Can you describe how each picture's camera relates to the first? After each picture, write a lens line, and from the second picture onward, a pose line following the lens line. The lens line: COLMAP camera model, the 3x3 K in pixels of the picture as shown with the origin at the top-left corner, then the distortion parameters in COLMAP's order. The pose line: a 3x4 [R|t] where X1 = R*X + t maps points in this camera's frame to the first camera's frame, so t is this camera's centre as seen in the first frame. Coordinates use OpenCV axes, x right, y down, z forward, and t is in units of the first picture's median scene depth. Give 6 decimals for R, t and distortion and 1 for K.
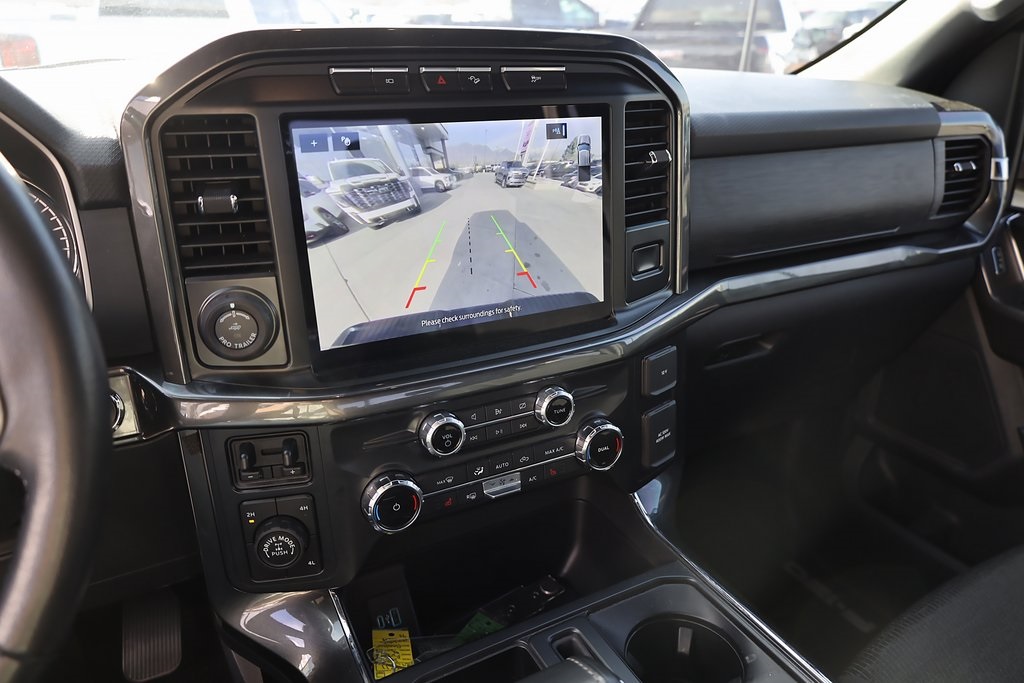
lens RADIAL K [[708.2, 0, 520.0], [0, 708.2, 347.2], [0, 0, 1]] dist [-0.011781, 0.001989]
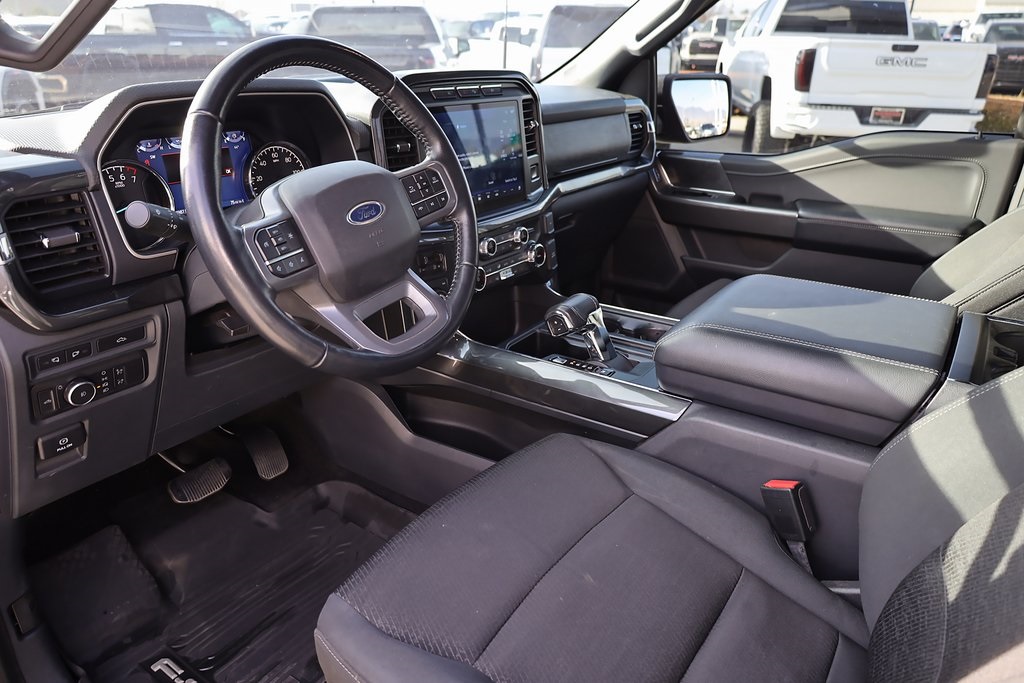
lens RADIAL K [[708.2, 0, 522.5], [0, 708.2, 355.0], [0, 0, 1]] dist [-0.011781, 0.001989]
pose [[0.888761, -0.189332, 0.417441, -0.957698], [0.189393, 0.981015, 0.041714, 0.363292], [-0.417414, 0.041987, 0.907746, -1.024706]]
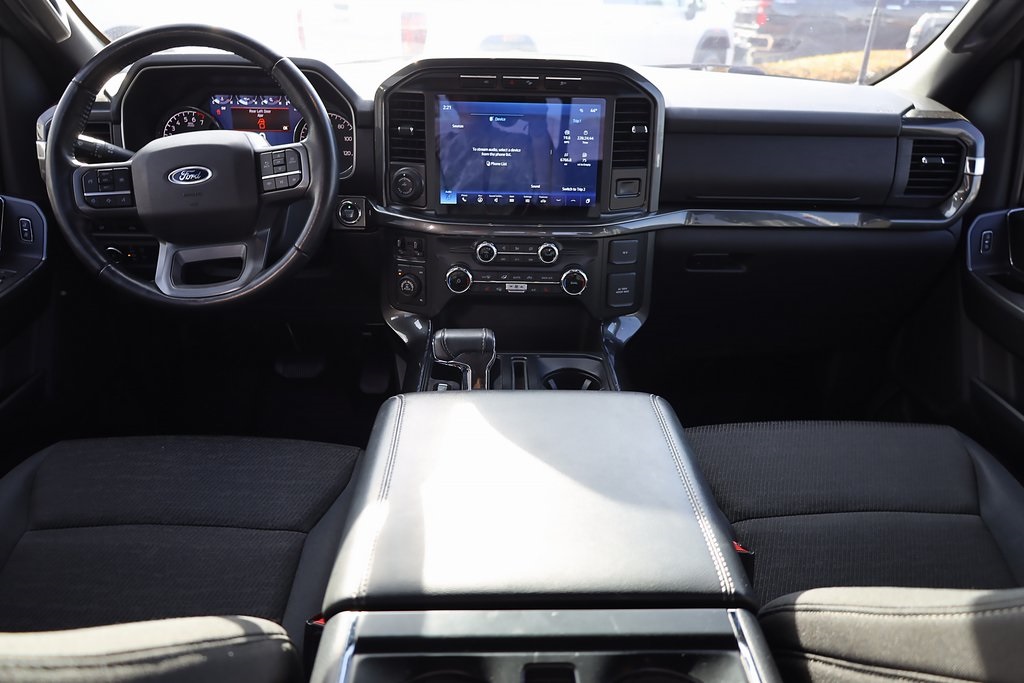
lens RADIAL K [[708.2, 0, 515.2], [0, 708.2, 348.4], [0, 0, 1]] dist [-0.011781, 0.001989]
pose [[0.891022, 0.204925, -0.405074, 0.814514], [-0.190451, 0.978734, 0.076210, 0.210855], [0.412077, 0.009242, 0.911102, -0.810240]]
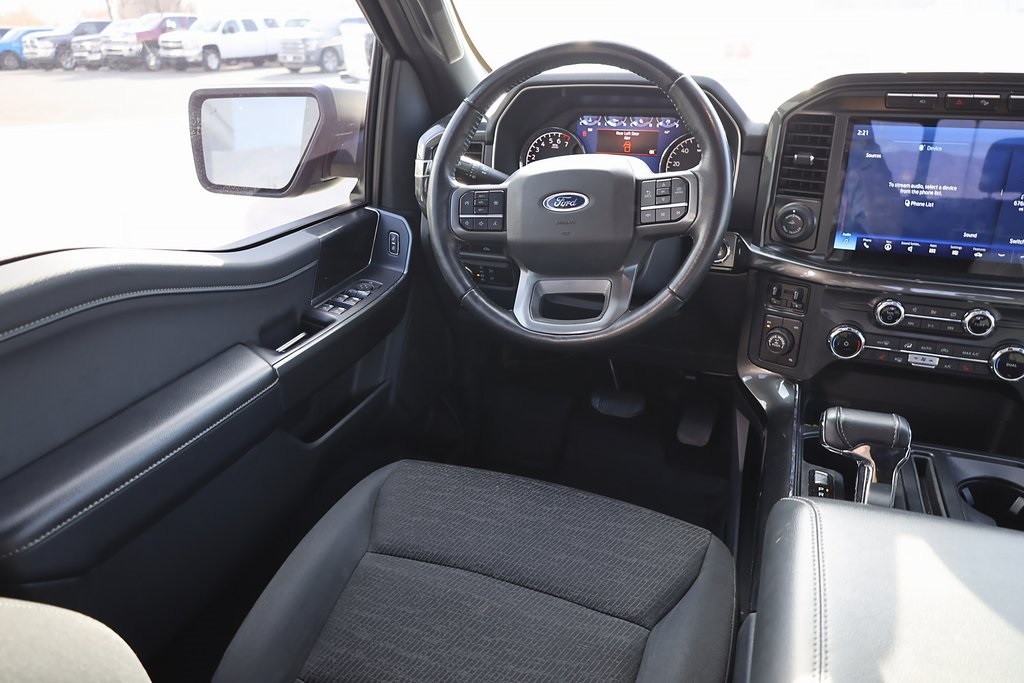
lens RADIAL K [[708.2, 0, 506.4], [0, 708.2, 345.2], [0, 0, 1]] dist [-0.011781, 0.001989]
pose [[0.642352, 0.290712, -0.709134, 0.480230], [-0.278392, 0.950572, 0.137516, 0.204534], [0.714060, 0.109084, 0.691533, -0.738271]]
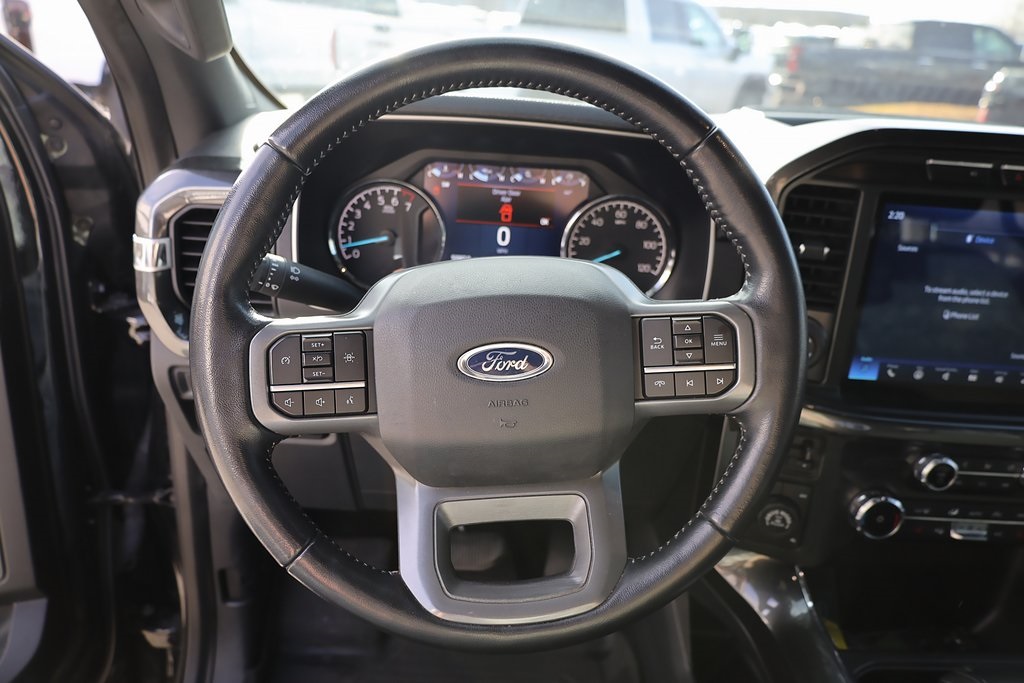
lens RADIAL K [[708.2, 0, 509.4], [0, 708.2, 342.8], [0, 0, 1]] dist [-0.011781, 0.001989]
pose [[0.886200, 0.225834, -0.404536, -0.288629], [-0.234436, 0.971702, 0.028888, 0.044641], [0.399612, 0.069237, 0.914066, -0.332990]]
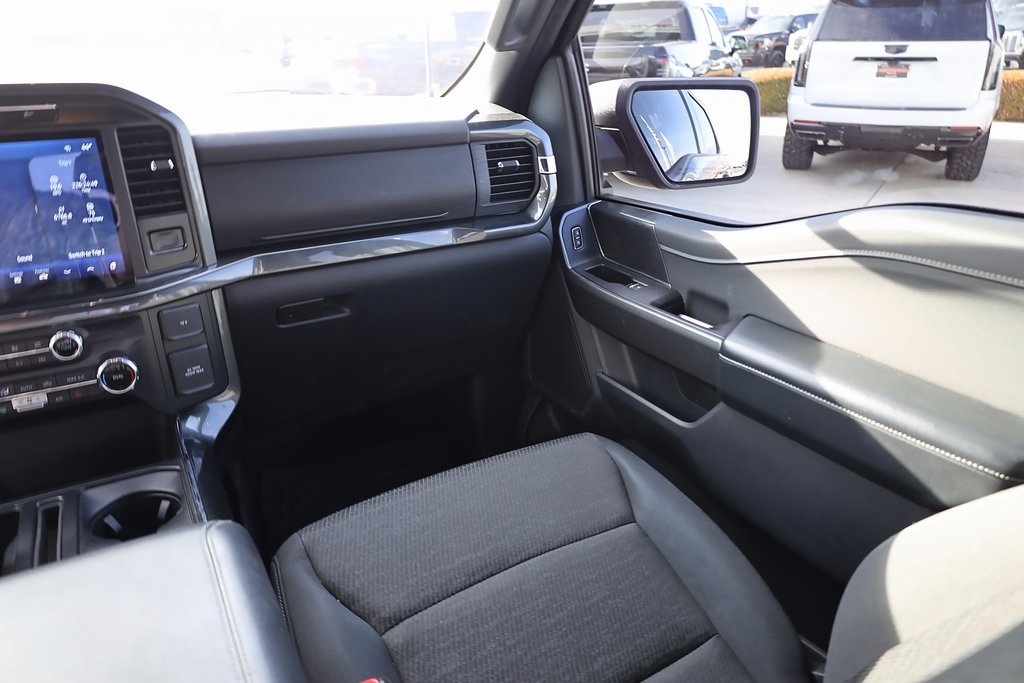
lens RADIAL K [[708.2, 0, 514.2], [0, 708.2, 340.2], [0, 0, 1]] dist [-0.011781, 0.001989]
pose [[0.999285, -0.033909, 0.016744, 0.918358], [0.034274, 0.999169, -0.022064, 0.135985], [-0.015982, 0.022623, 0.999616, -0.412825]]
